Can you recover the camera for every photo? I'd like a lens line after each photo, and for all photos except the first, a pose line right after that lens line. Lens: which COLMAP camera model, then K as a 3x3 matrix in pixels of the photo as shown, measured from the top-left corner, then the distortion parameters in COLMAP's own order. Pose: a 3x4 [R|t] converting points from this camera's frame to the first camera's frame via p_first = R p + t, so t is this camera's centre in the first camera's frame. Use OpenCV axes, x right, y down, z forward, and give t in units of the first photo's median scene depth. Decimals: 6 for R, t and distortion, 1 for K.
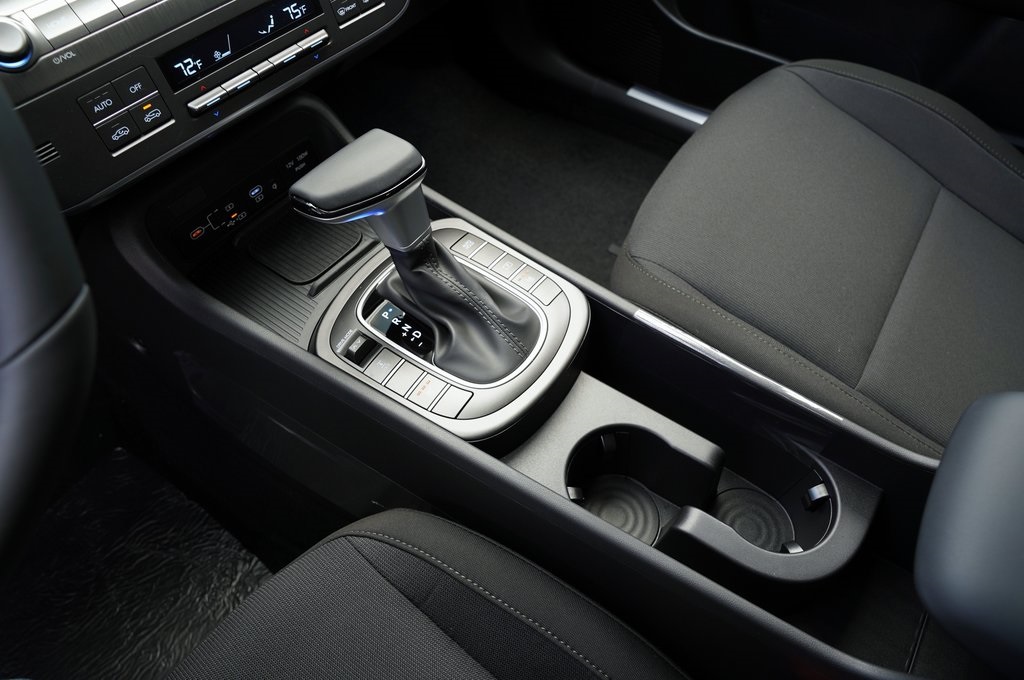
lens RADIAL K [[707.0, 0, 519.1], [0, 707.0, 339.2], [0, 0, 1]] dist [-0.117661, 0.060369]
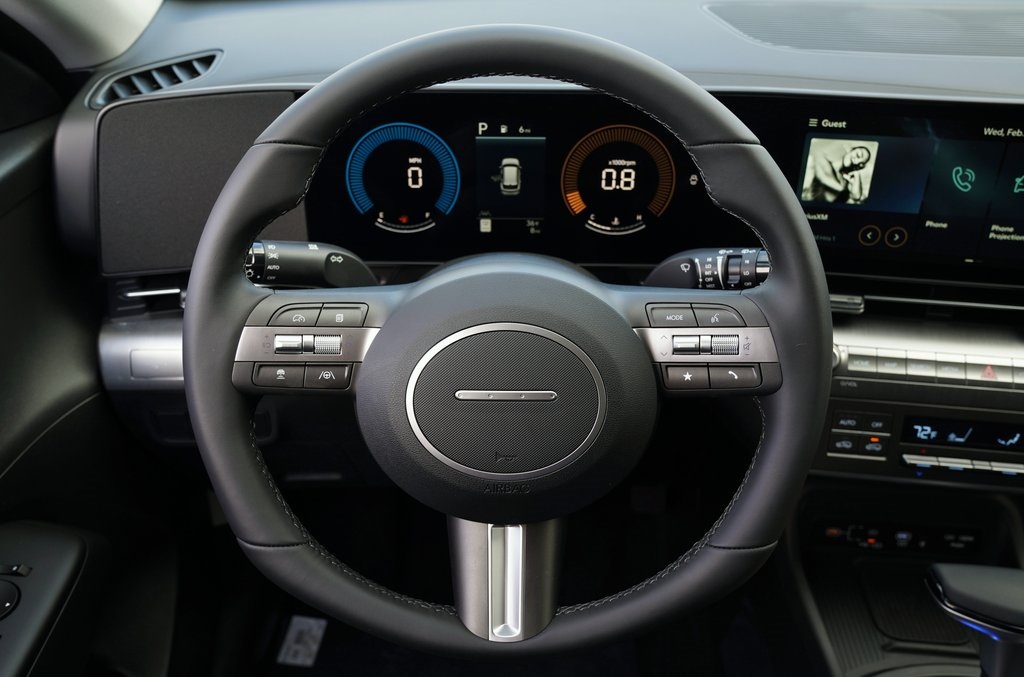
lens RADIAL K [[891.7, 0, 513.2], [0, 891.7, 341.7], [0, 0, 1]] dist [-0.061398, 0.116068]
pose [[0.544549, 0.462224, -0.699868, 0.133919], [-0.681672, 0.730067, -0.048222, 0.053276], [0.488661, 0.503340, 0.712643, -0.524370]]
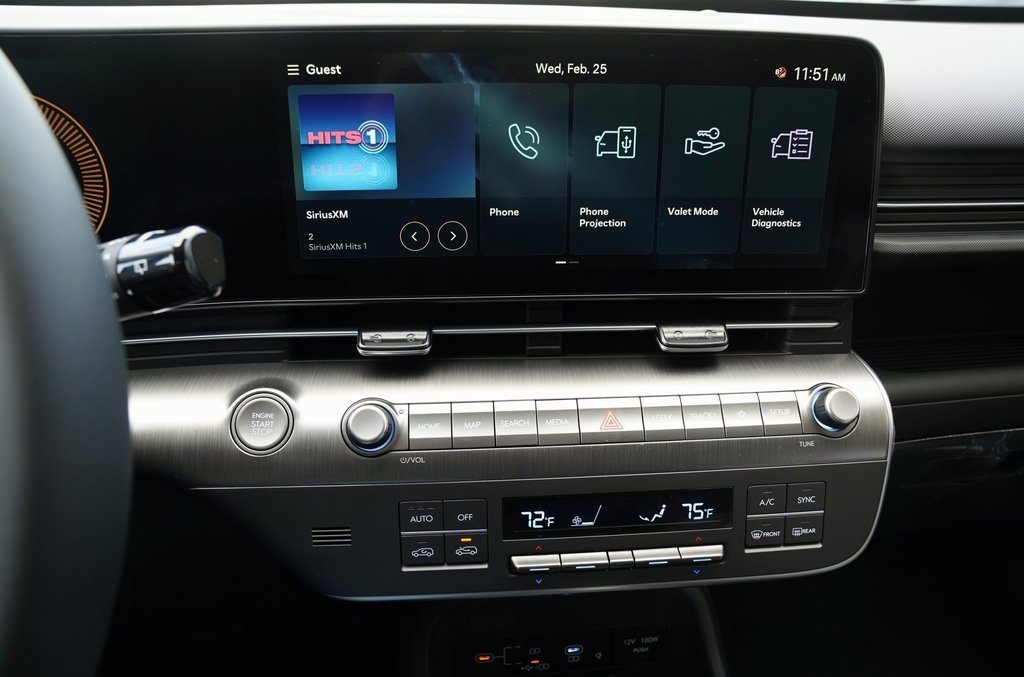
lens RADIAL K [[707.0, 0, 511.5], [0, 707.0, 341.0], [0, 0, 1]] dist [-0.117661, 0.060369]
pose [[0.704813, 0.300377, -0.642660, -0.026942], [-0.578661, 0.767481, -0.275907, -0.293382], [0.410353, 0.566345, 0.714747, 0.245282]]
